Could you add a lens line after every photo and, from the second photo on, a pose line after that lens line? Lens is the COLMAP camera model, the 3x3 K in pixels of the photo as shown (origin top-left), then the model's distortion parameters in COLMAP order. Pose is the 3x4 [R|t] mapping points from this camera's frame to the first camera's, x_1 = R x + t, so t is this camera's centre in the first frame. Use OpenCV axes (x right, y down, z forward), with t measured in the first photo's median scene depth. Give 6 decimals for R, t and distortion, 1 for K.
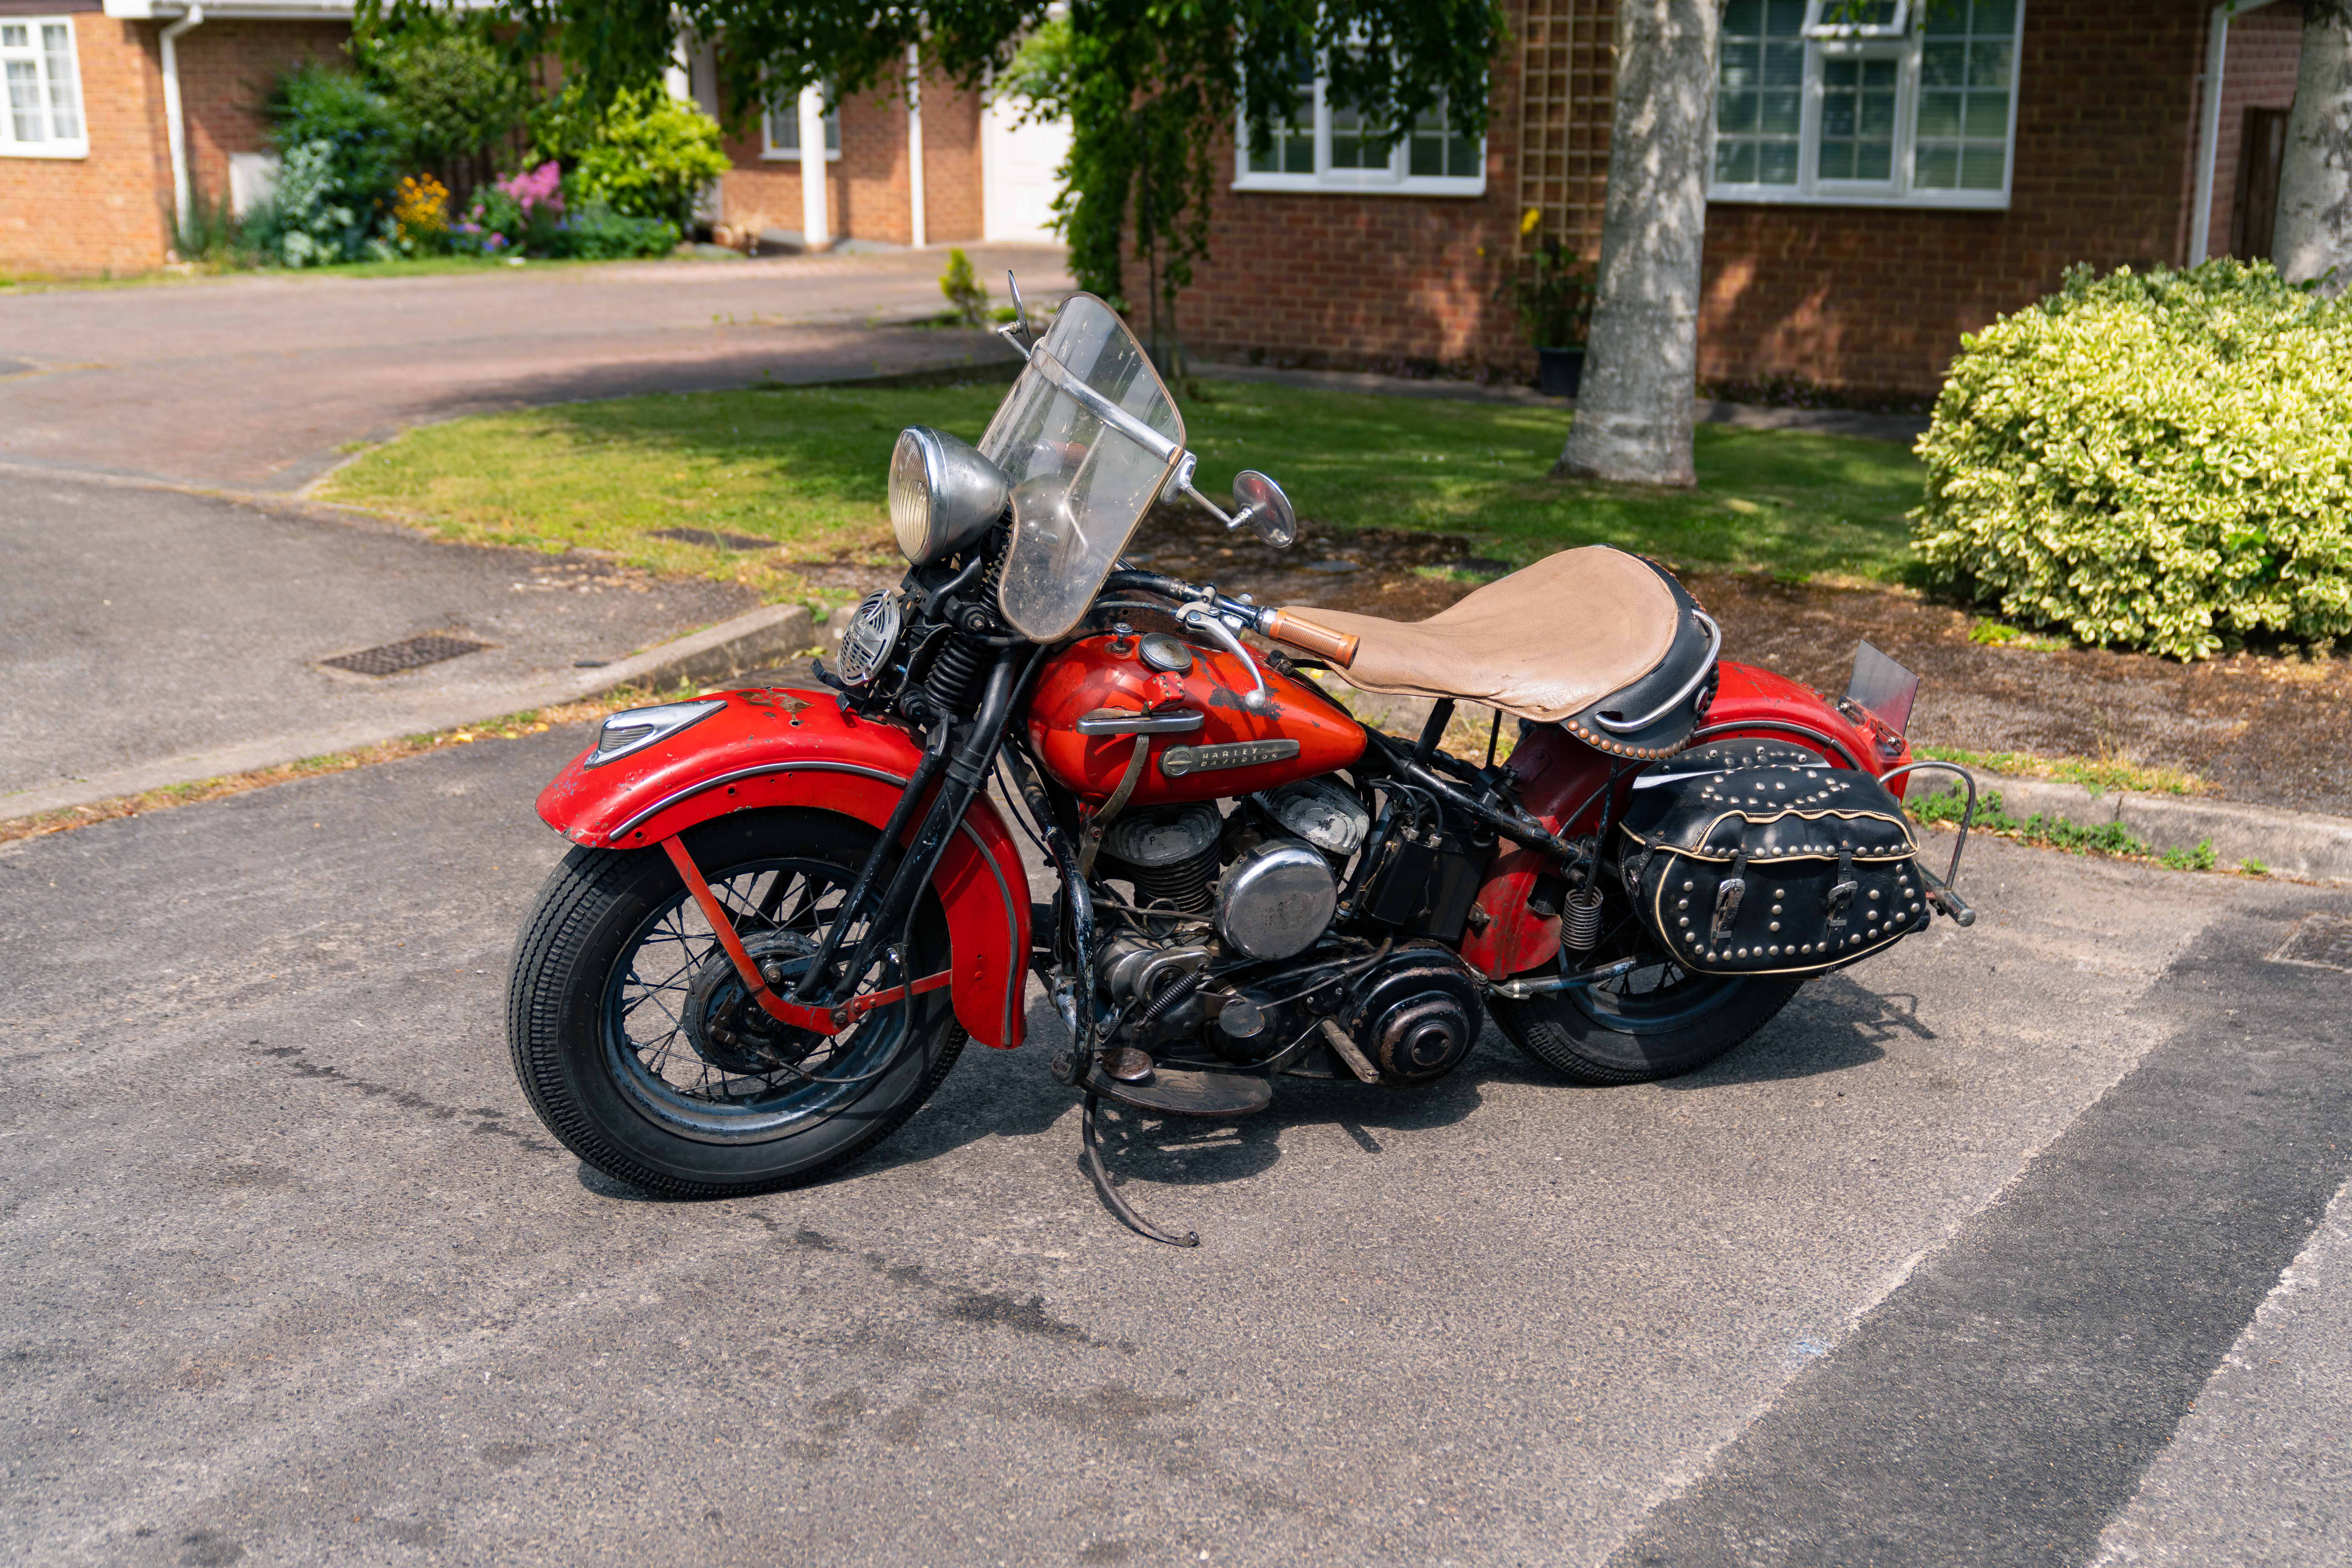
lens RADIAL K [[2640.2, 0, 1238.4], [0, 2640.2, 795.4], [0, 0, 1]] dist [0.002288, 0.004494]
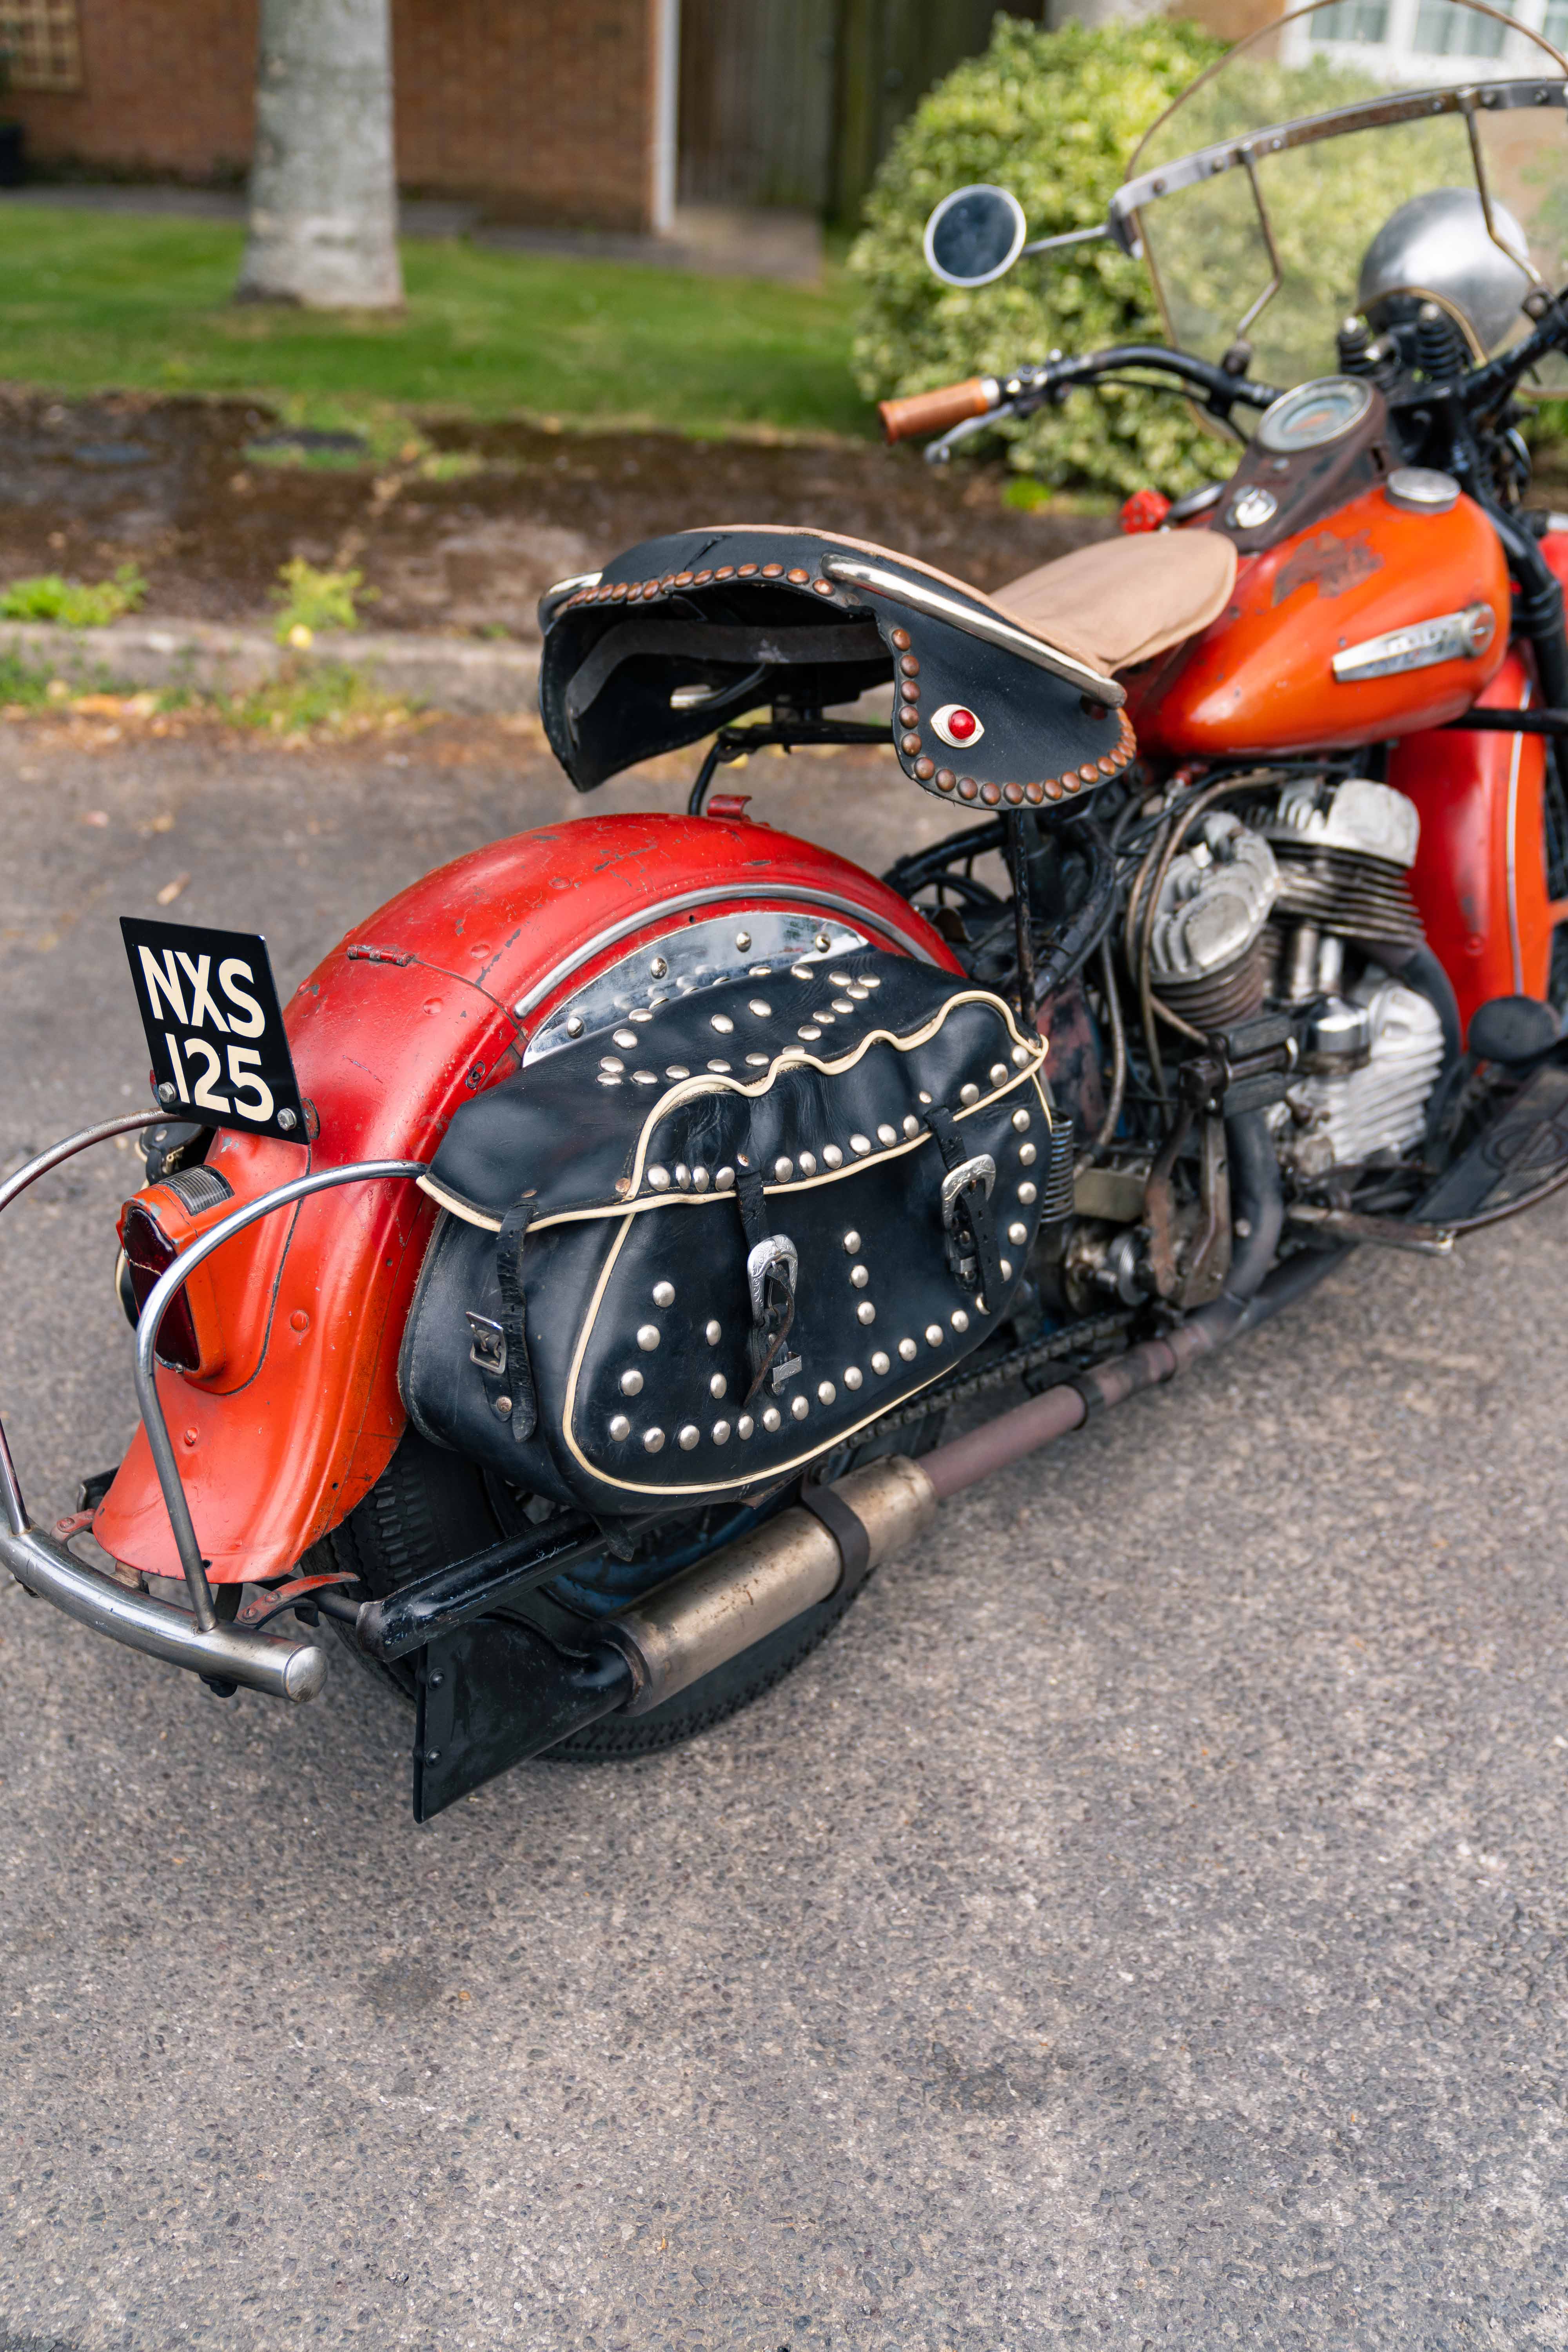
lens RADIAL K [[2241.0, 0, 791.6], [0, 2241.0, 1171.0], [0, 0, 1]] dist [-0.007337, 0.023850]
pose [[0.847934, -0.226668, 0.479197, -0.184665], [0.091859, 0.953124, 0.288298, -0.073989], [-0.522083, -0.200439, 0.829008, 0.429849]]
